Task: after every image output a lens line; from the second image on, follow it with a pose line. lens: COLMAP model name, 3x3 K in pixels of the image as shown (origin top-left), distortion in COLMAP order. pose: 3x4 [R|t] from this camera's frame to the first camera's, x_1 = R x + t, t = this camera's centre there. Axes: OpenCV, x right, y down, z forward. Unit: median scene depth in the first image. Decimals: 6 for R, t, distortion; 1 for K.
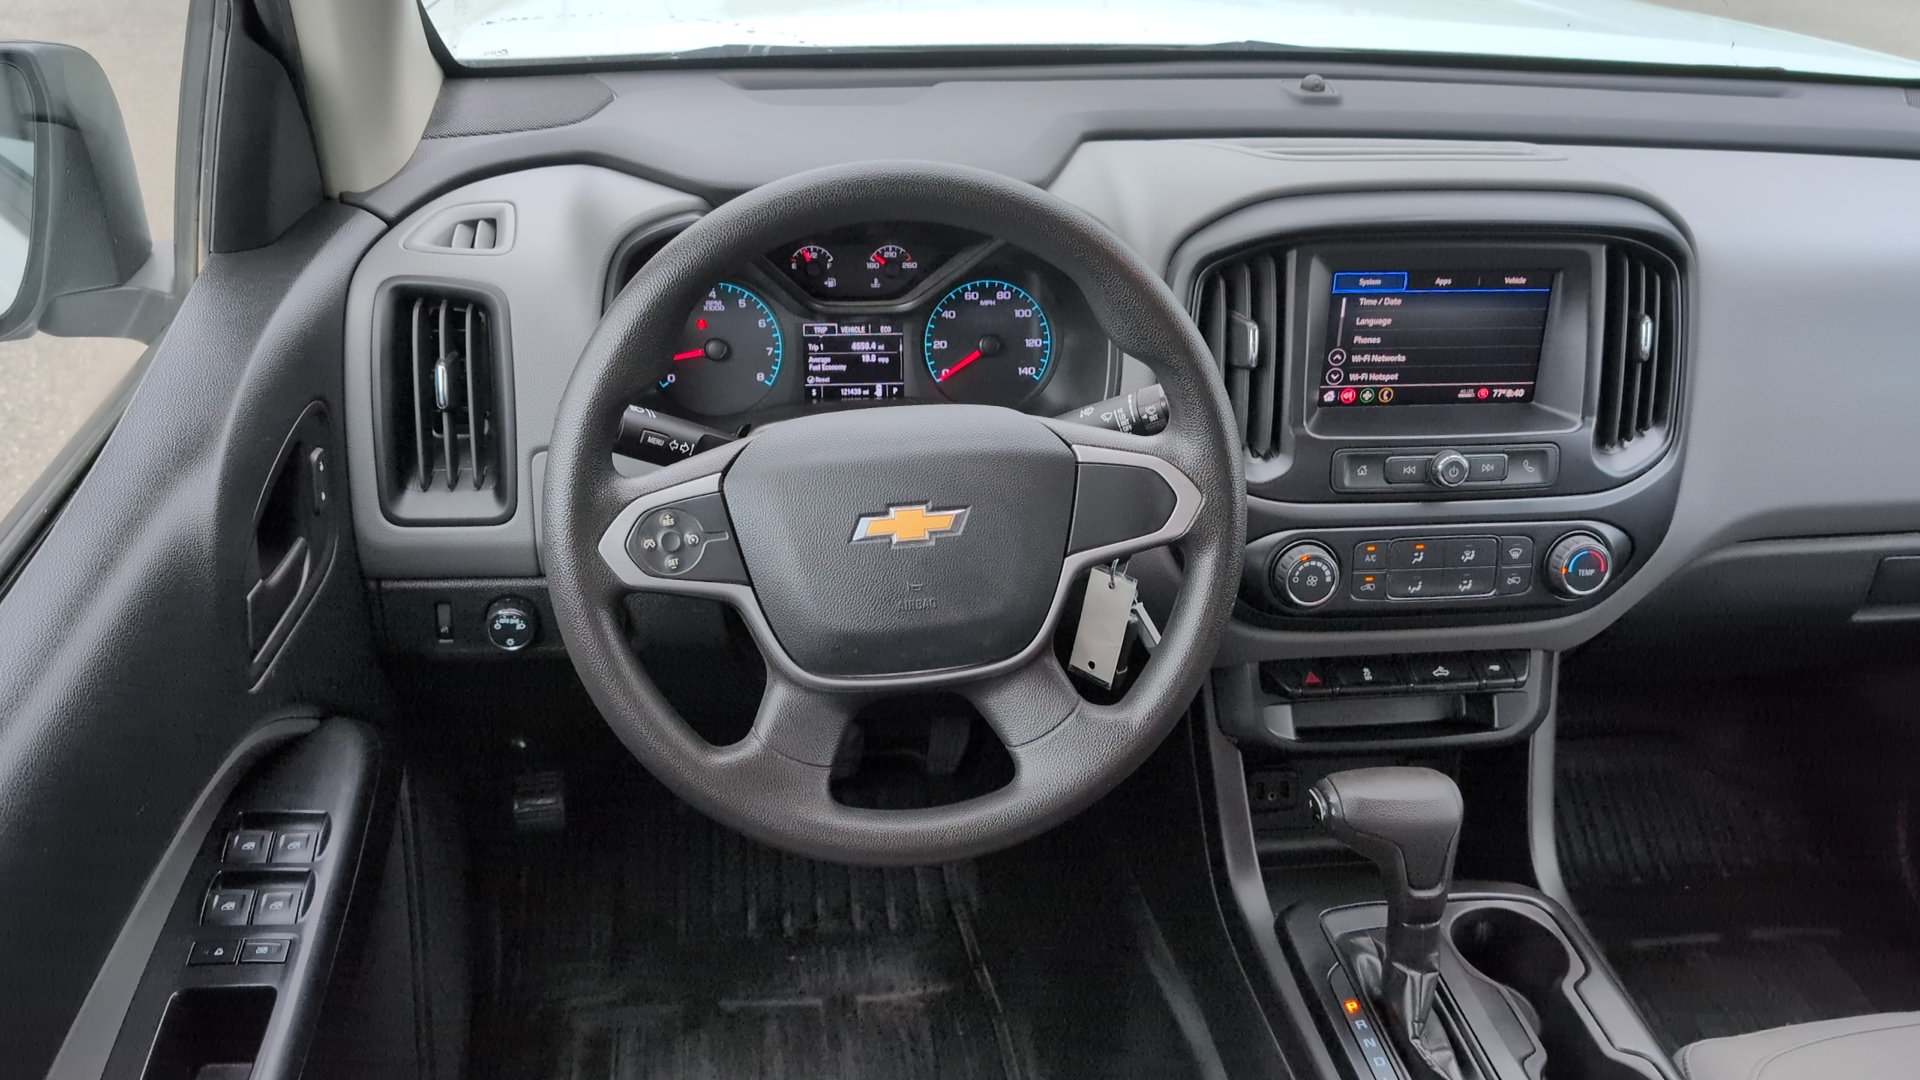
lens RADIAL K [[1625.4, 0, 967.2], [0, 1625.4, 550.1], [0, 0, 1]] dist [0.045541, -0.059407]
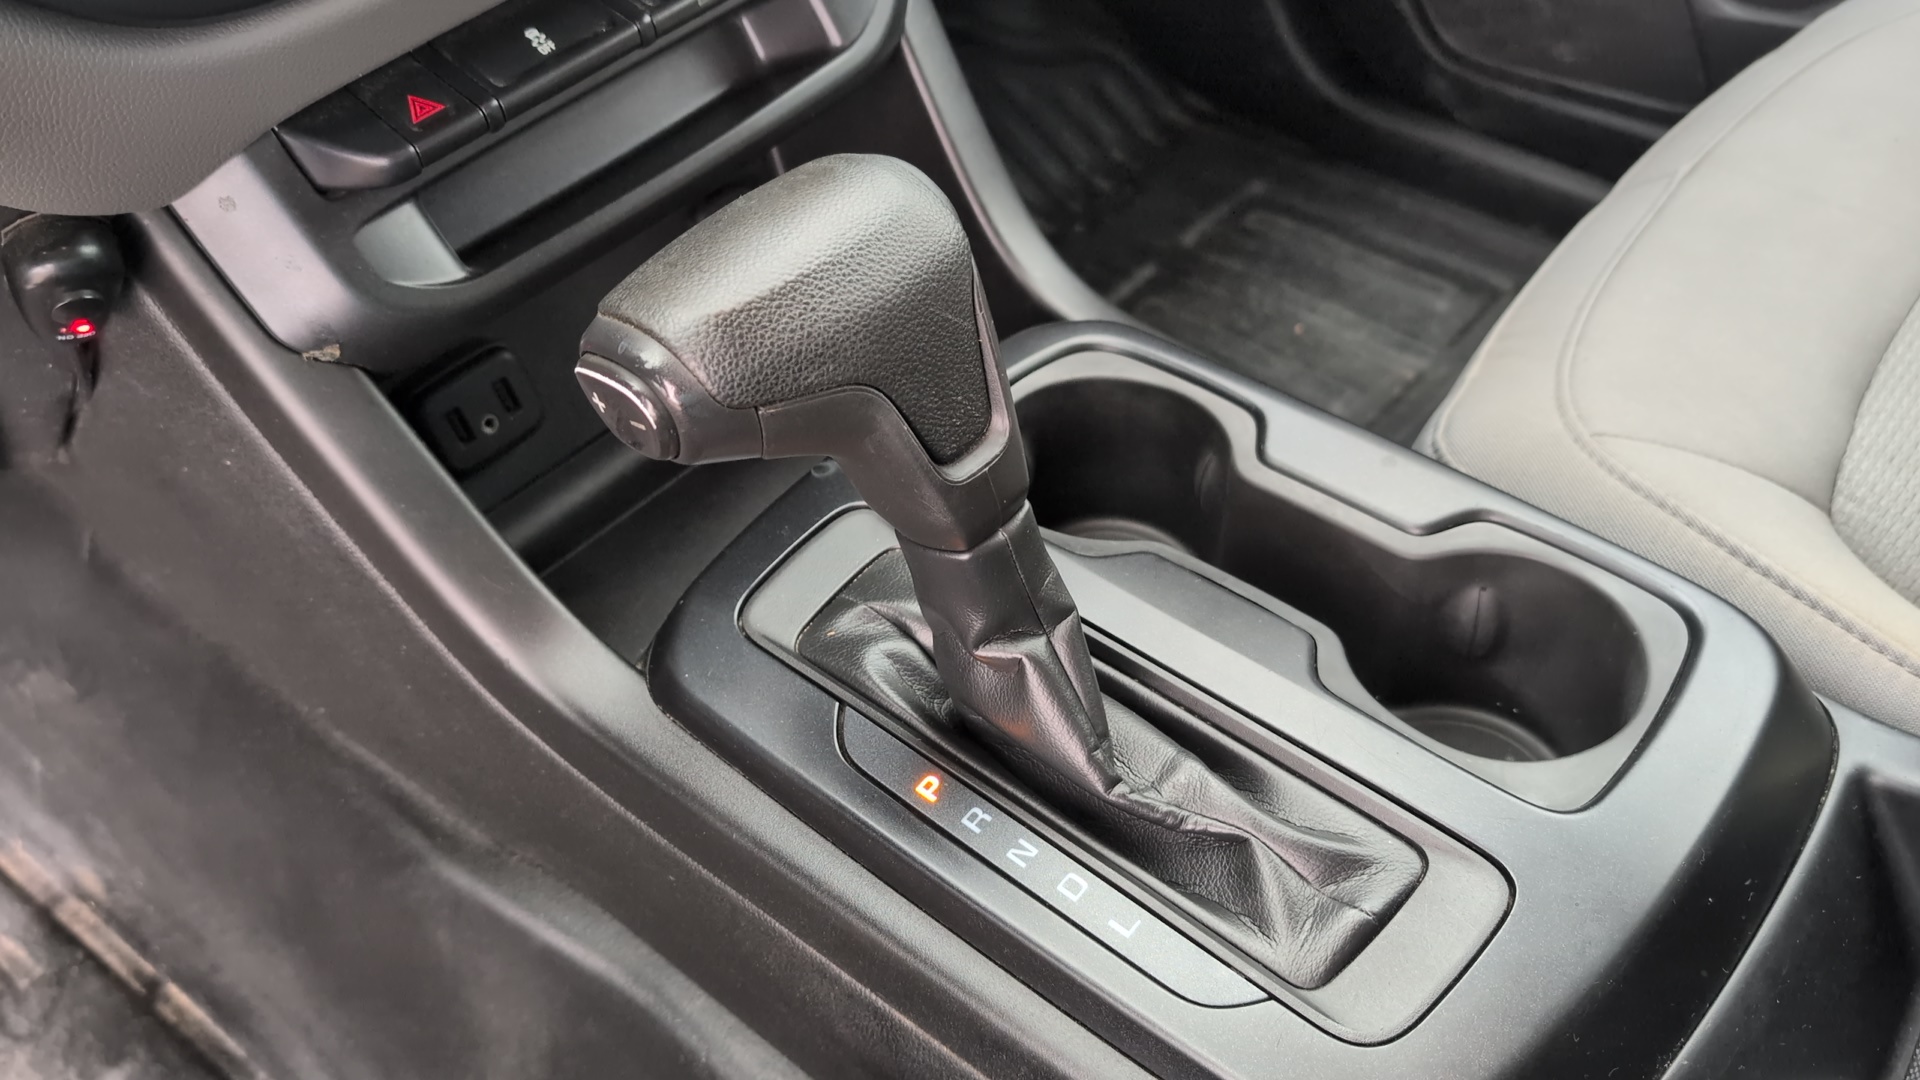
lens RADIAL K [[1625.4, 0, 945.5], [0, 1625.4, 535.6], [0, 0, 1]] dist [0.045541, -0.059407]
pose [[0.769492, -0.528754, 0.358192, 0.125929], [0.419689, 0.841401, 0.340450, 0.090480], [-0.481397, -0.111644, 0.869363, 0.645596]]
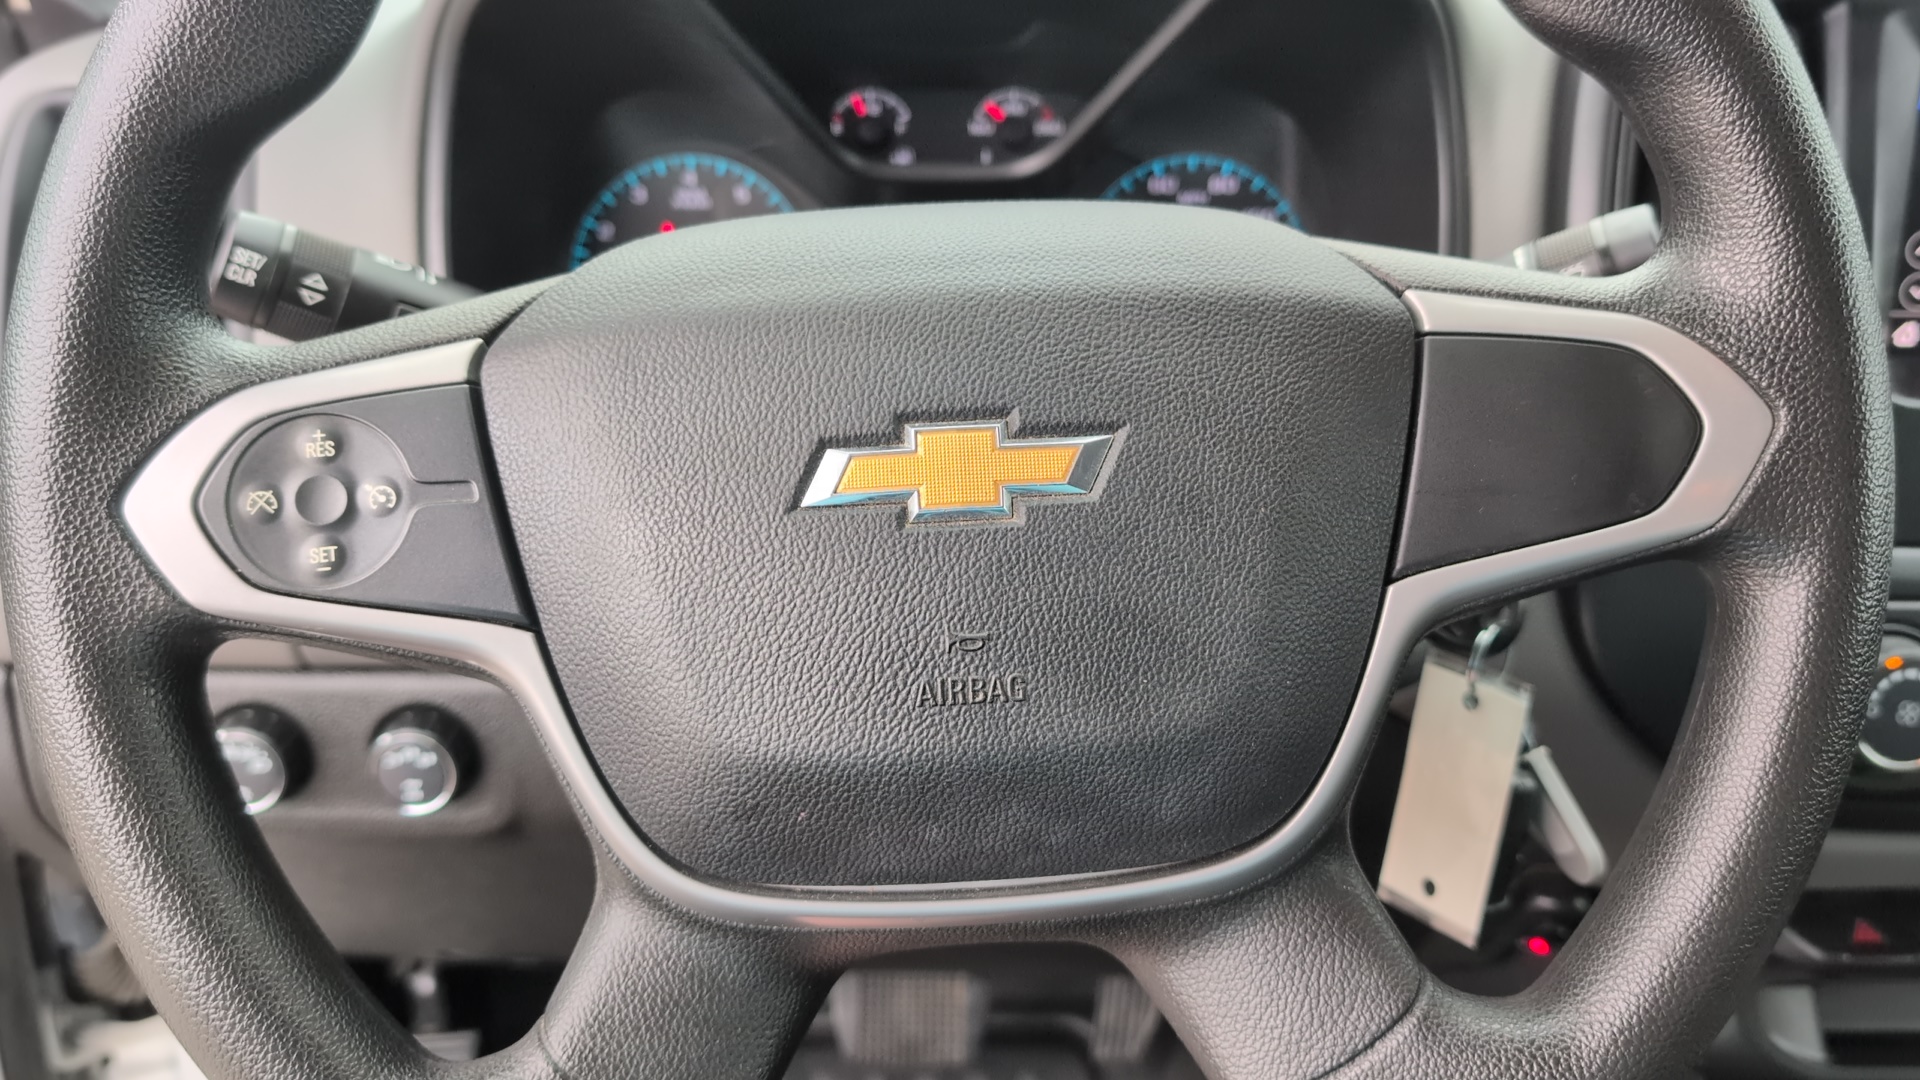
lens RADIAL K [[1625.4, 0, 928.4], [0, 1625.4, 517.3], [0, 0, 1]] dist [0.045541, -0.059407]
pose [[0.987740, 0.006919, -0.155952, 0.012047], [-0.030012, 0.988798, -0.146214, 0.038049], [0.153194, 0.149102, 0.976883, 0.503535]]
